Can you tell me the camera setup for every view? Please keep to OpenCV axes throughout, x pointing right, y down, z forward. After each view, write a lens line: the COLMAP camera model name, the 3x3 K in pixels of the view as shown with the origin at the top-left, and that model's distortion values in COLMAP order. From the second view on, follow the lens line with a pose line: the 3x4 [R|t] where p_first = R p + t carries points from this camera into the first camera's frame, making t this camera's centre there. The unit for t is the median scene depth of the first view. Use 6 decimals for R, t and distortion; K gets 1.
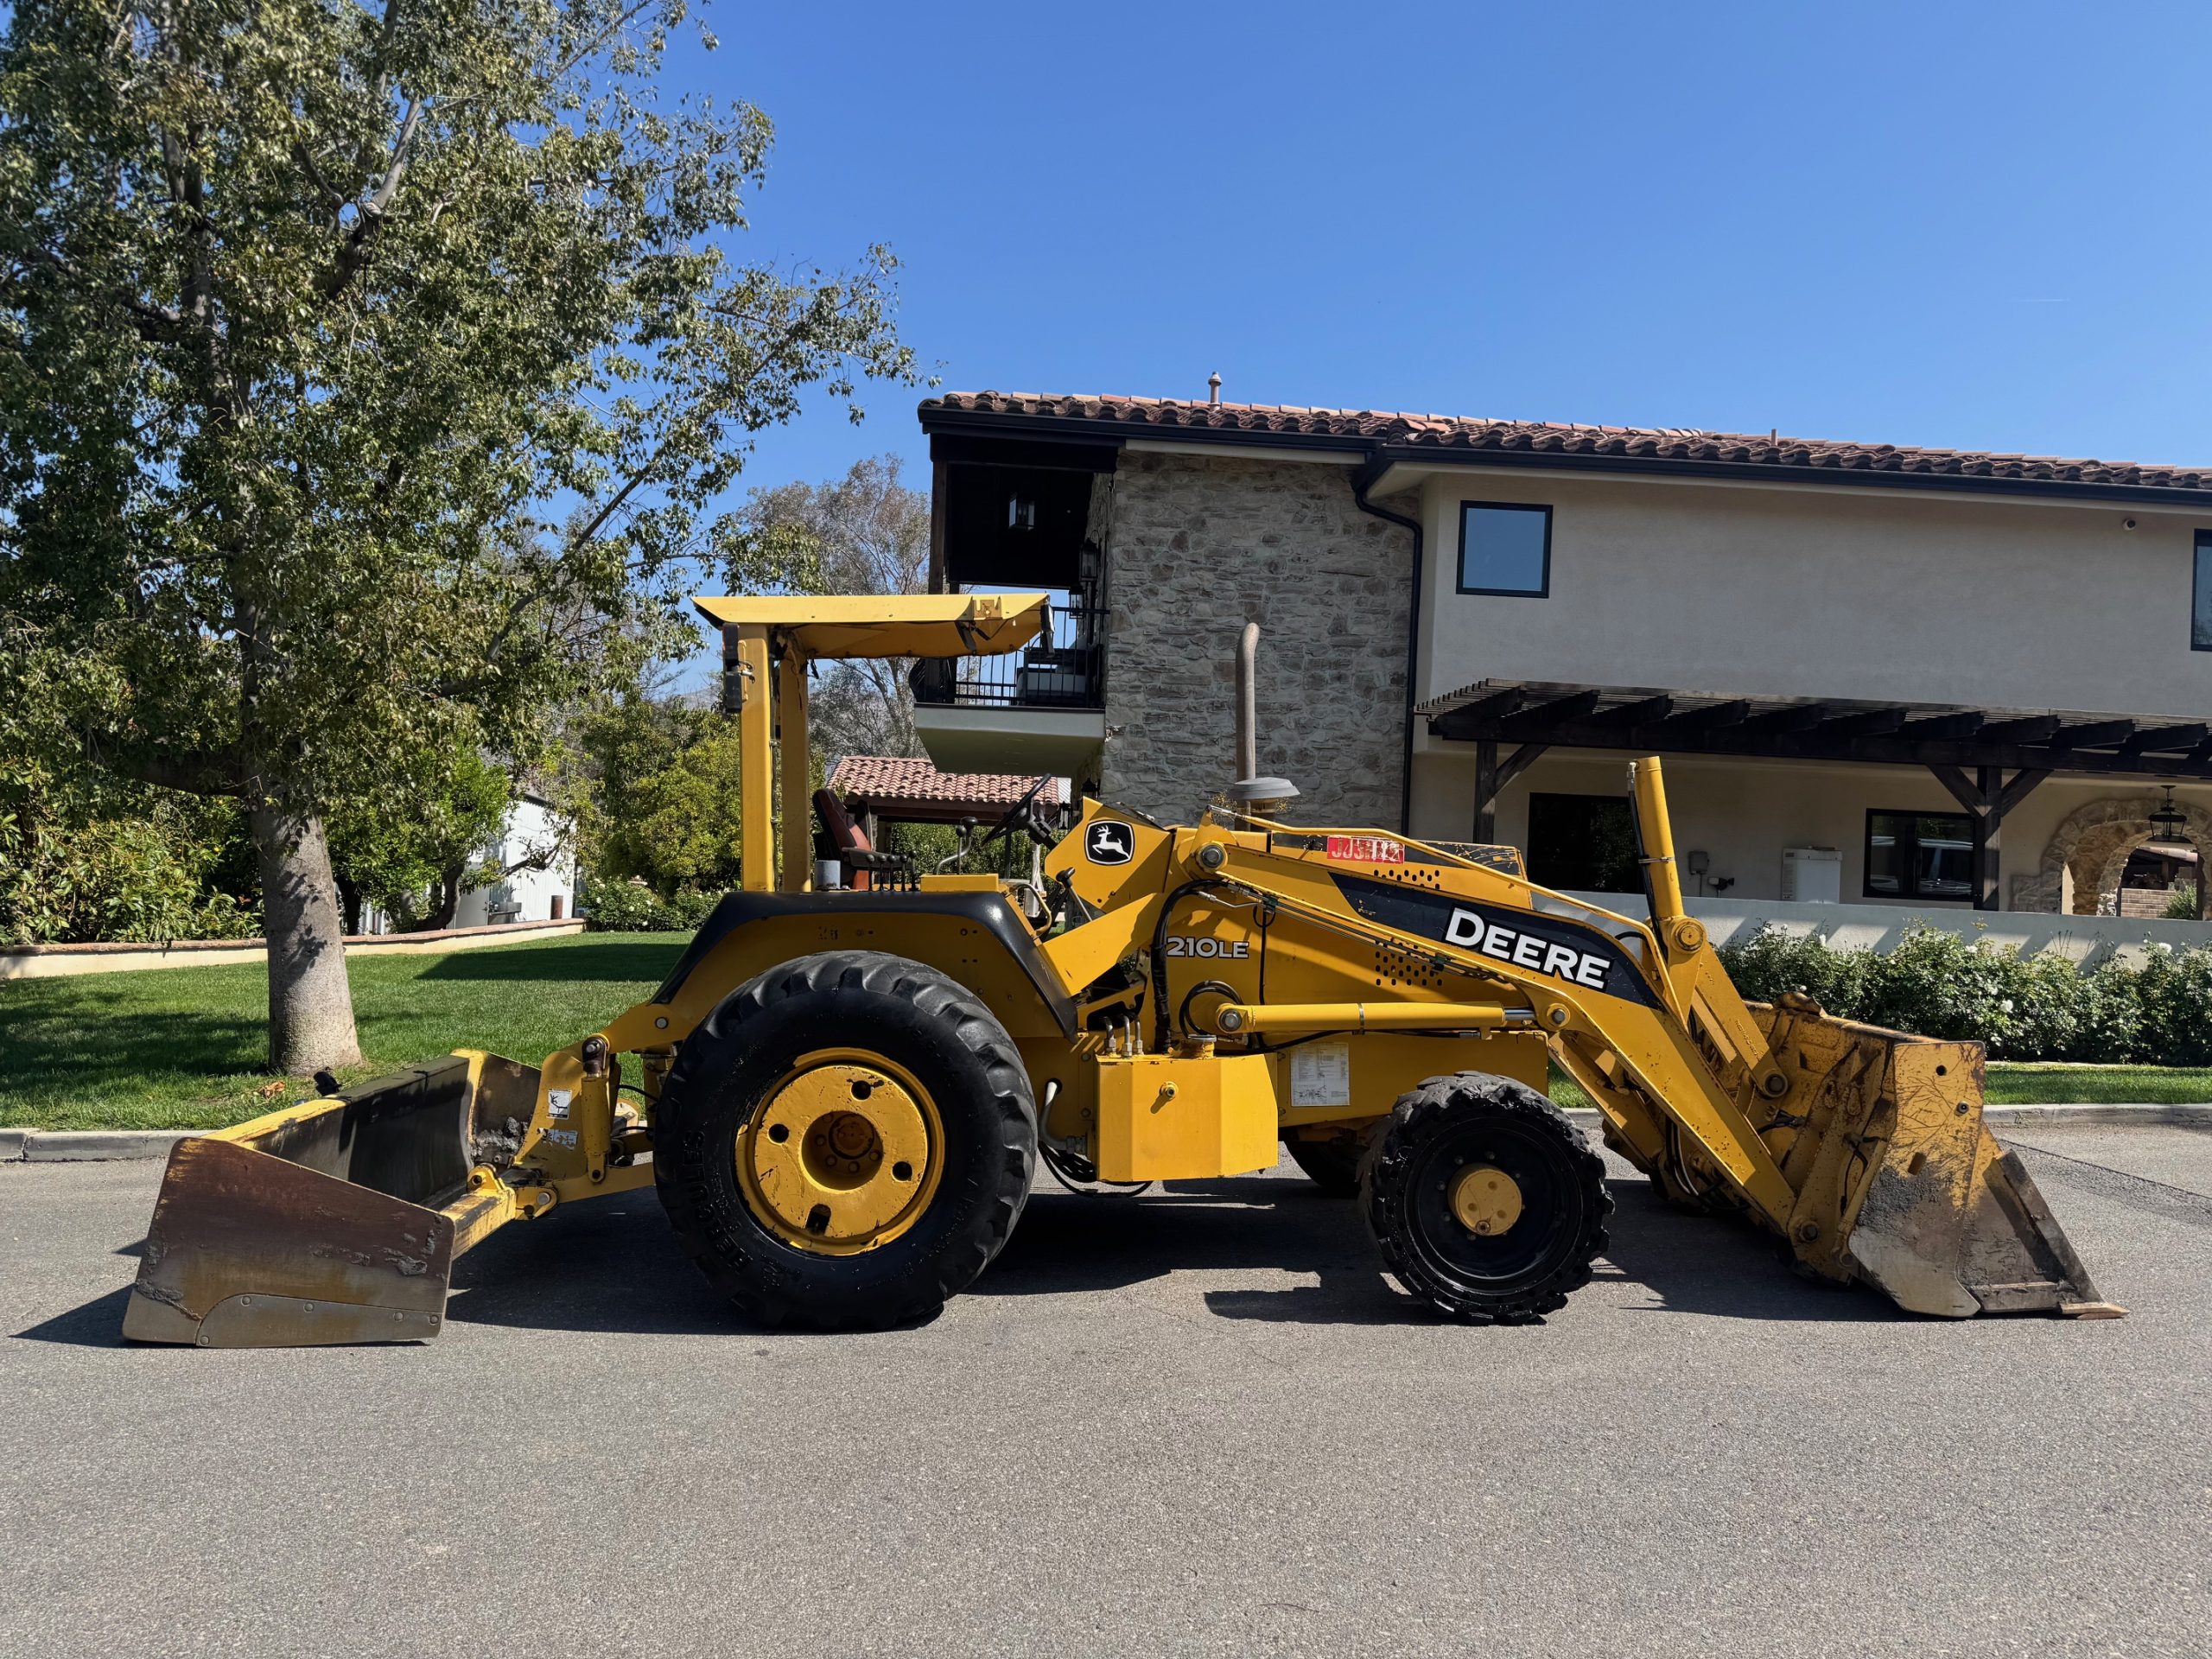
lens RADIAL K [[1608.0, 0, 1101.5], [0, 1608.0, 881.5], [0, 0, 1]] dist [0.064542, -0.114223]
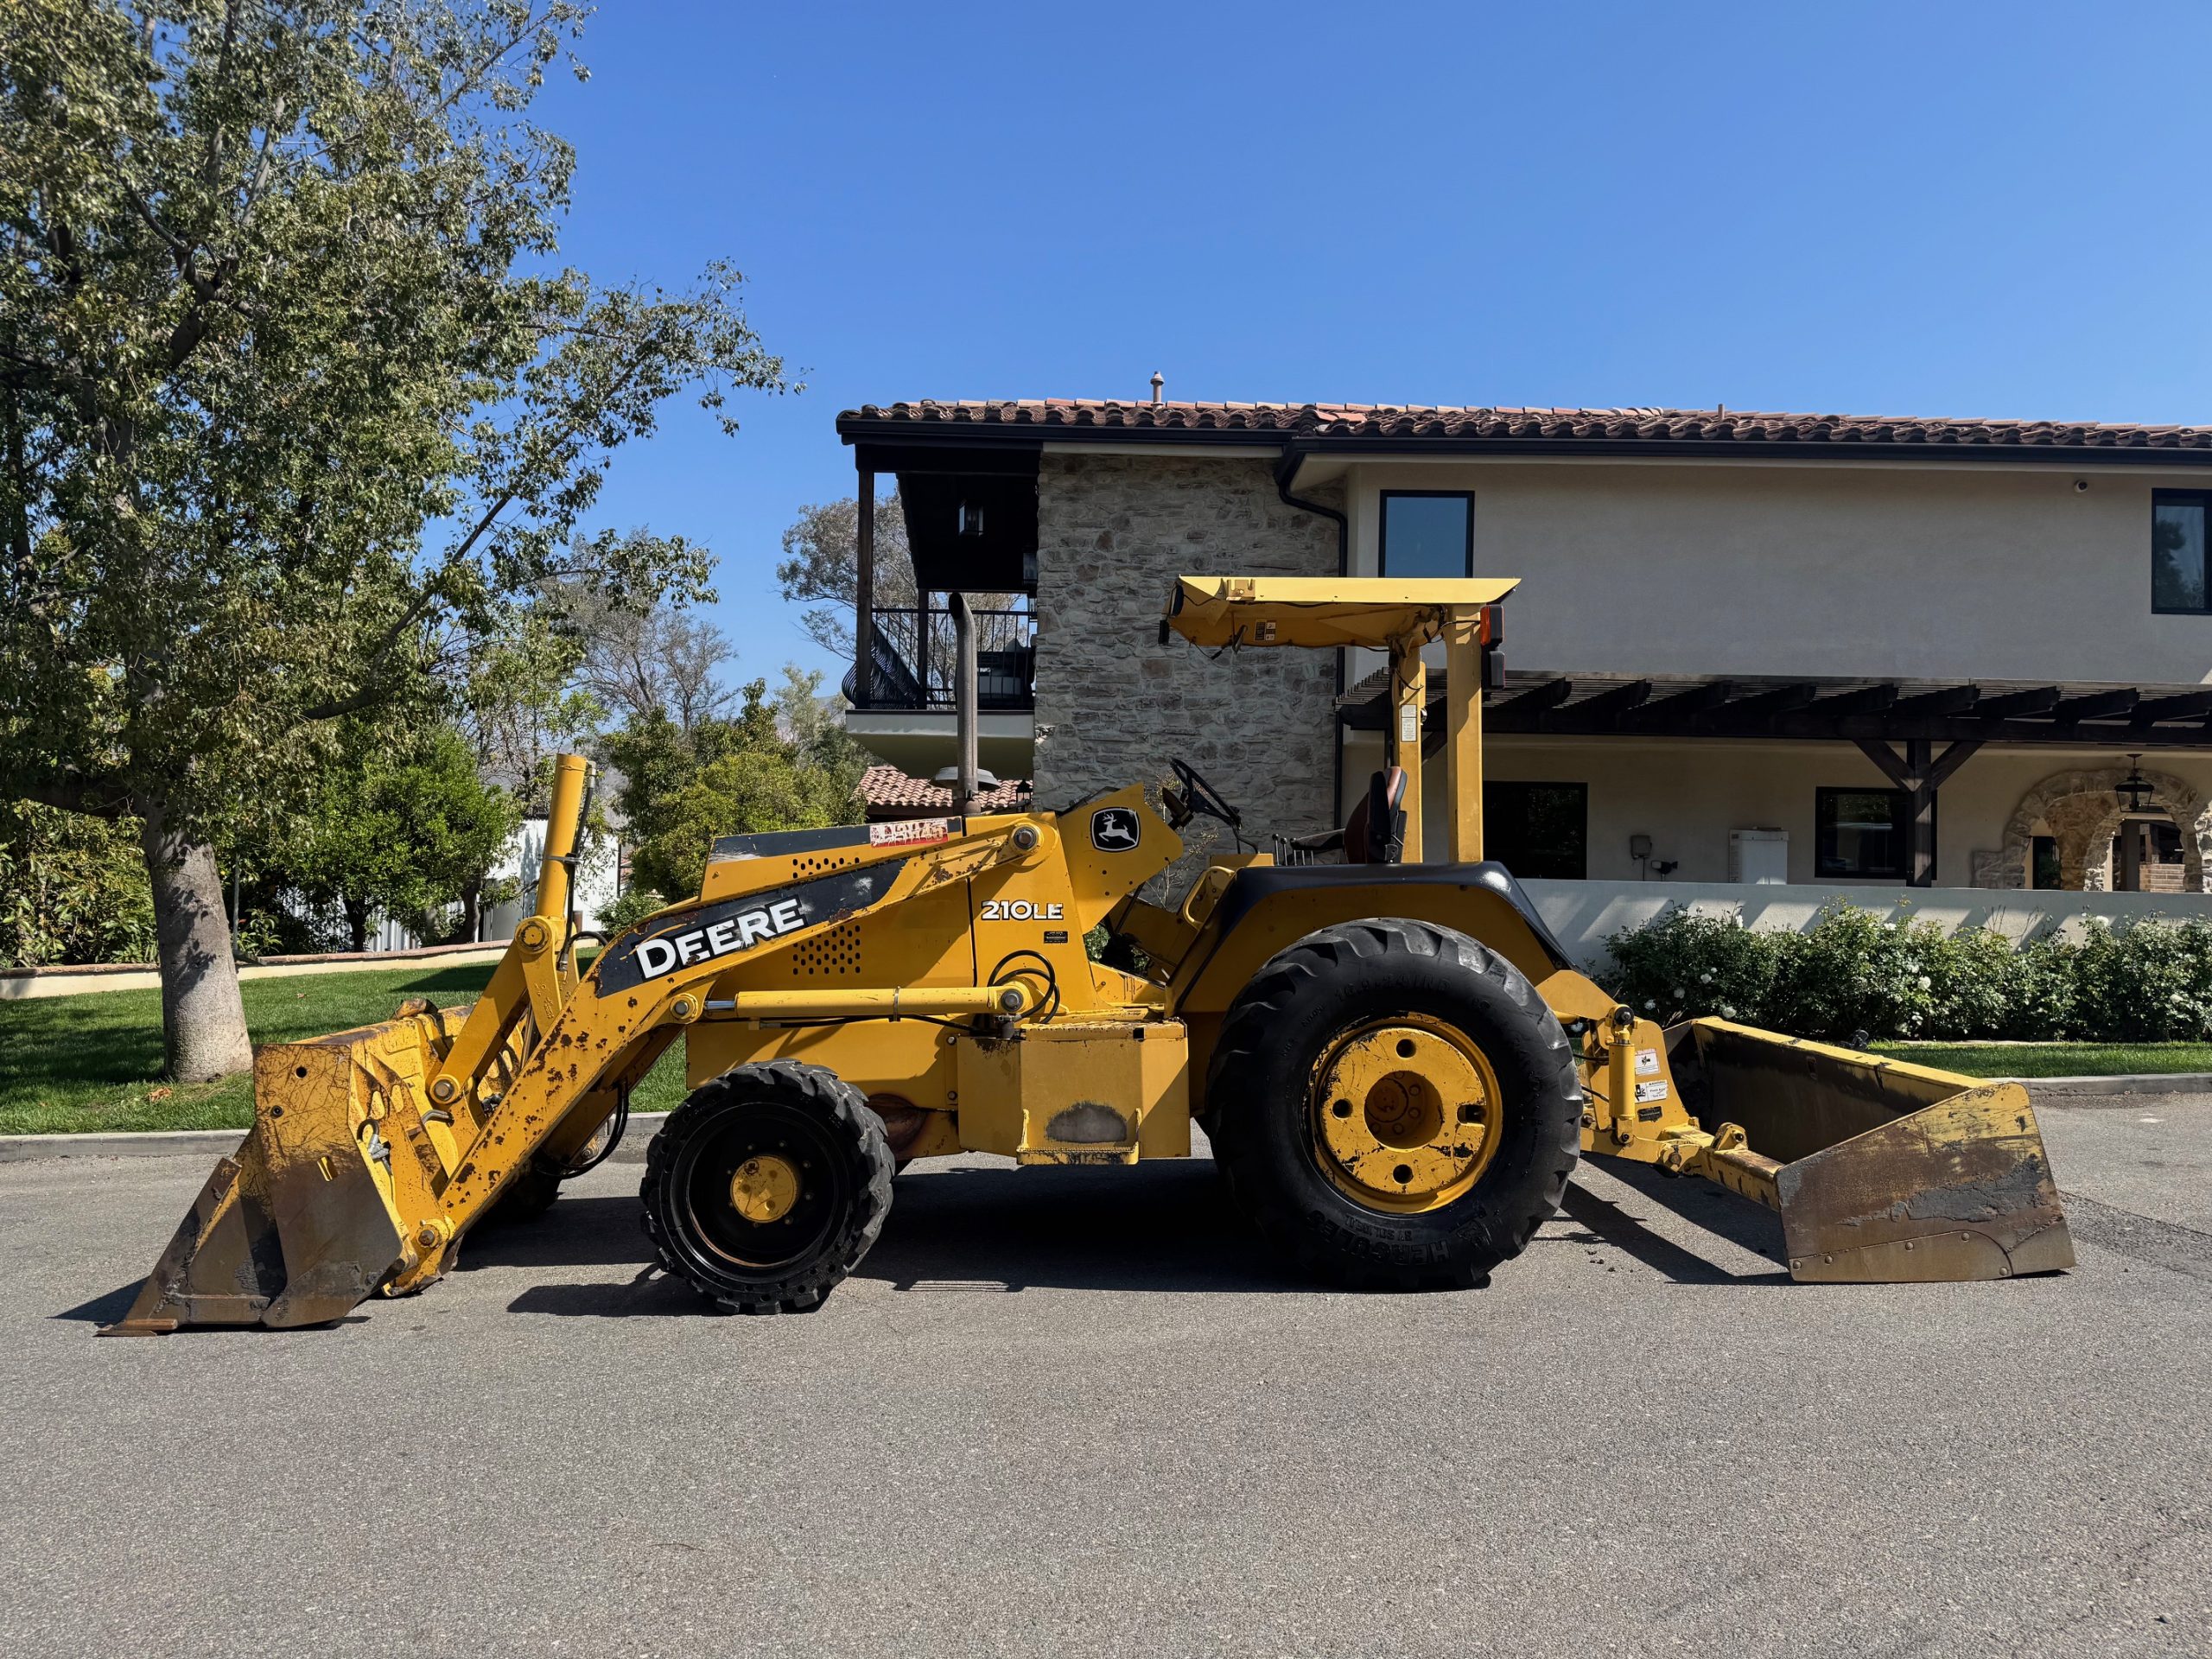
lens RADIAL K [[1608.0, 0, 1101.5], [0, 1608.0, 881.5], [0, 0, 1]] dist [0.064542, -0.114223]
pose [[0.997794, -0.025042, -0.061486, 0.108033], [0.024778, 0.999680, -0.005061, 0.006779], [0.061593, 0.003526, 0.998095, -0.004240]]
